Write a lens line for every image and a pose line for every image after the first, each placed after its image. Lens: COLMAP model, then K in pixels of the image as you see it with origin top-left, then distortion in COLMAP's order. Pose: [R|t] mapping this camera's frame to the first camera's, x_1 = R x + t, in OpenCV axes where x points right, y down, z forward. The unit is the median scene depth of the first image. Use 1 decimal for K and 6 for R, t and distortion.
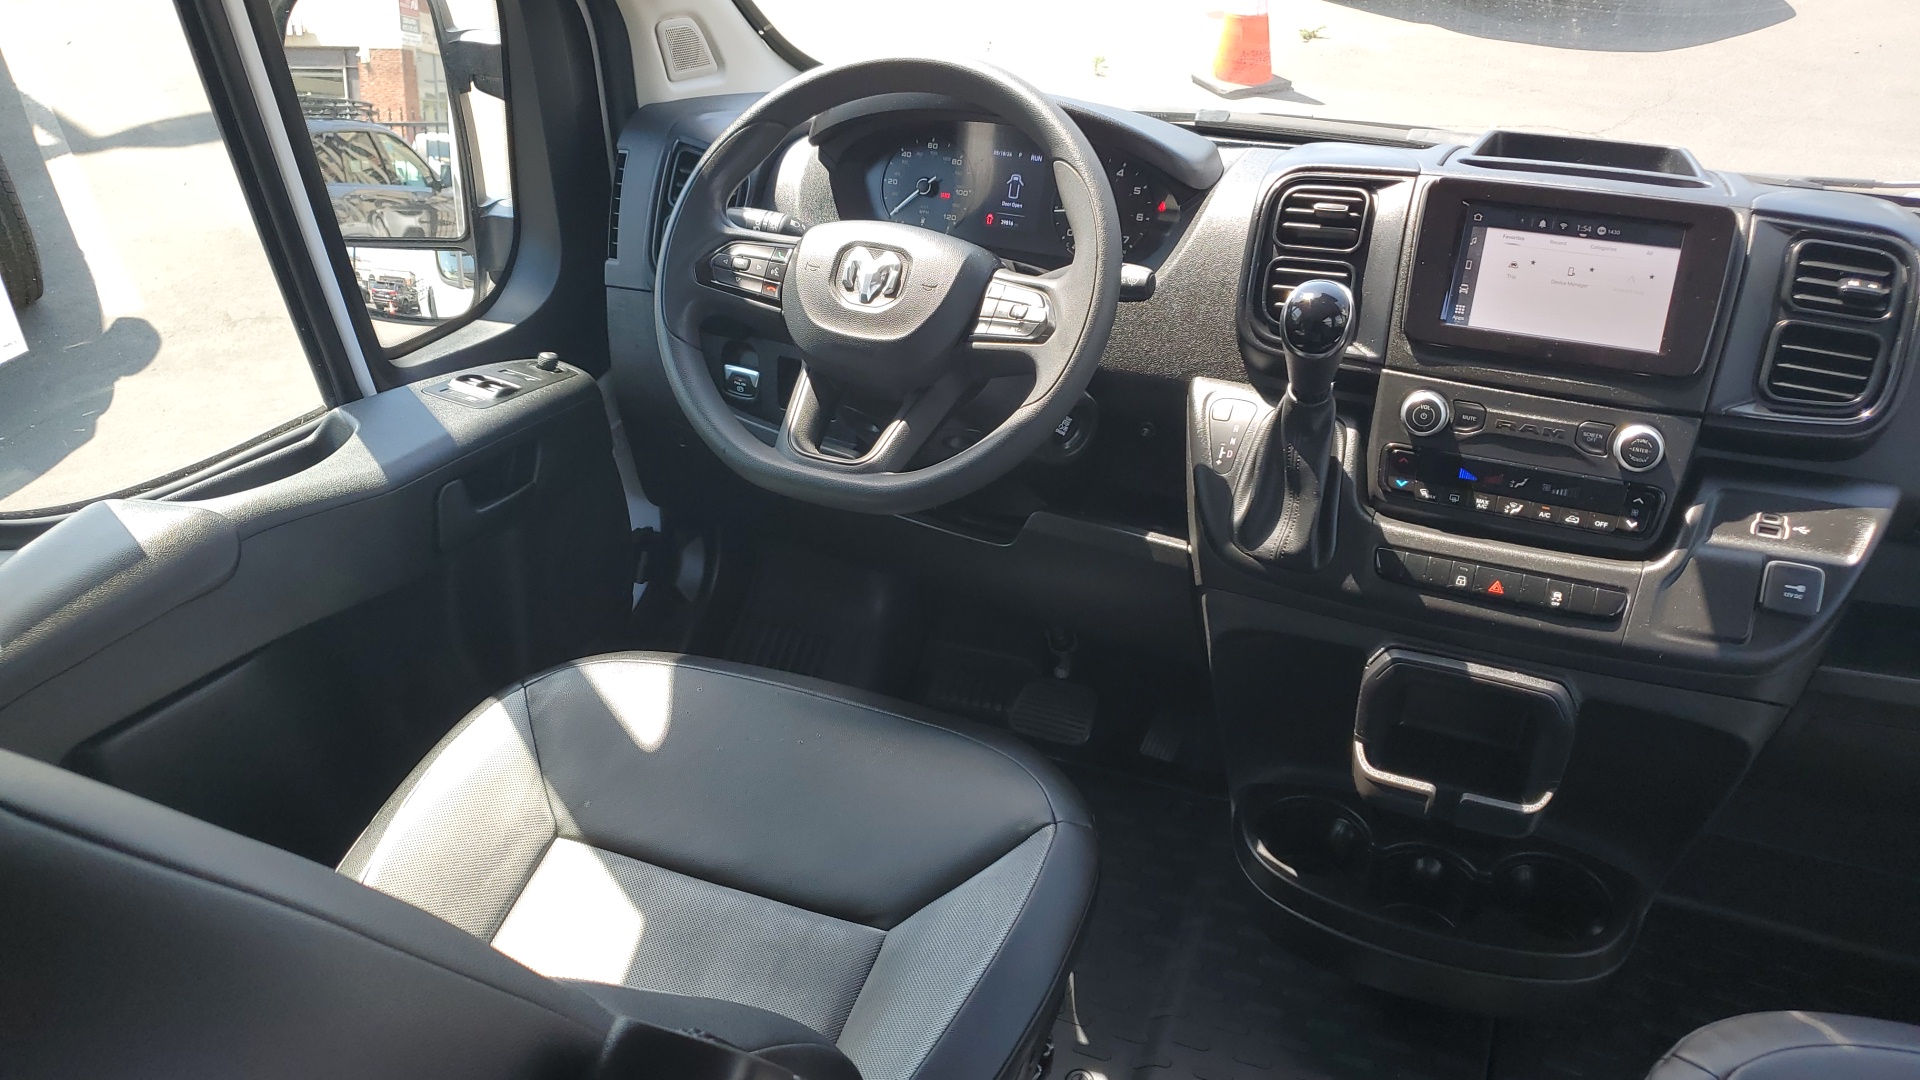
lens RADIAL K [[1485.3, 0, 962.4], [0, 1485.3, 548.2], [0, 0, 1]] dist [0.013739, -0.000842]
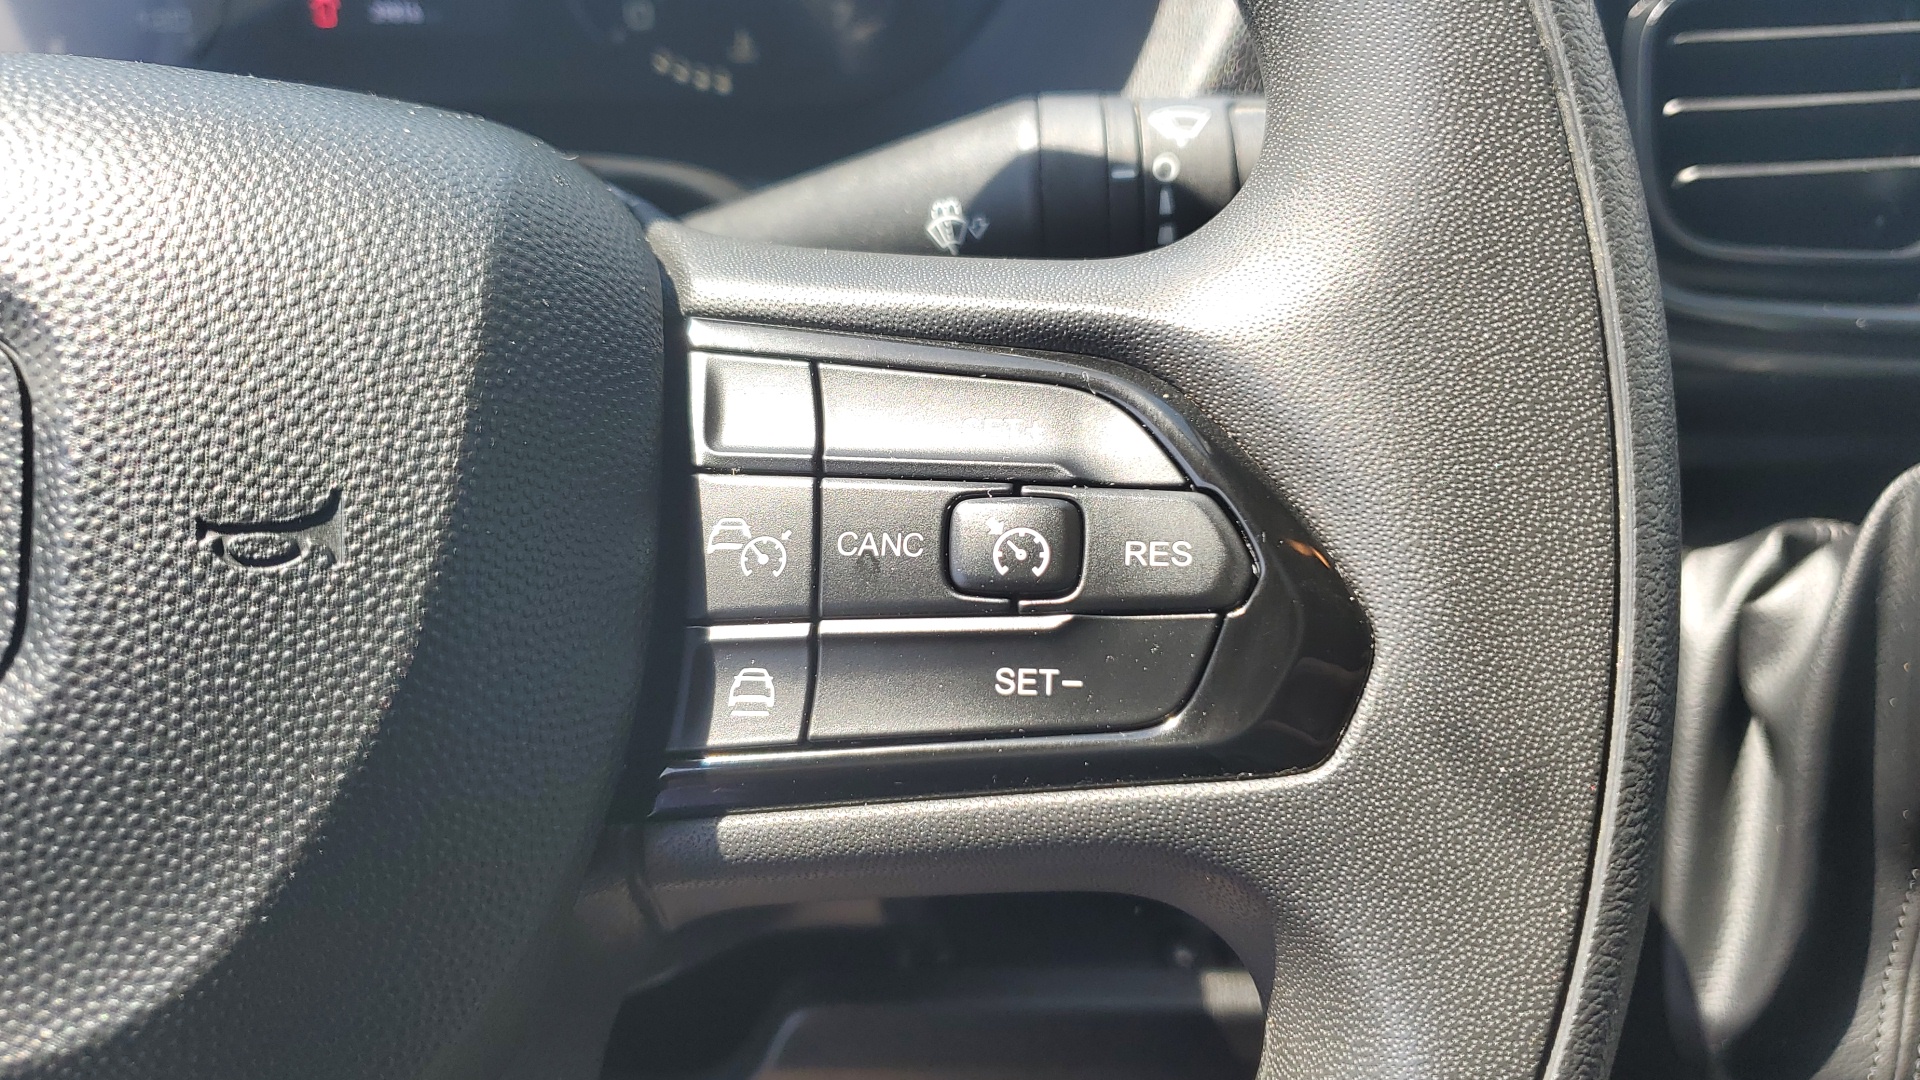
lens RADIAL K [[1485.3, 0, 962.4], [0, 1485.3, 548.2], [0, 0, 1]] dist [0.013739, -0.000842]
pose [[0.884810, -0.259200, 0.387204, -0.019368], [0.215343, 0.964399, 0.153496, -0.178303], [-0.413205, -0.052434, 0.909127, 0.856233]]
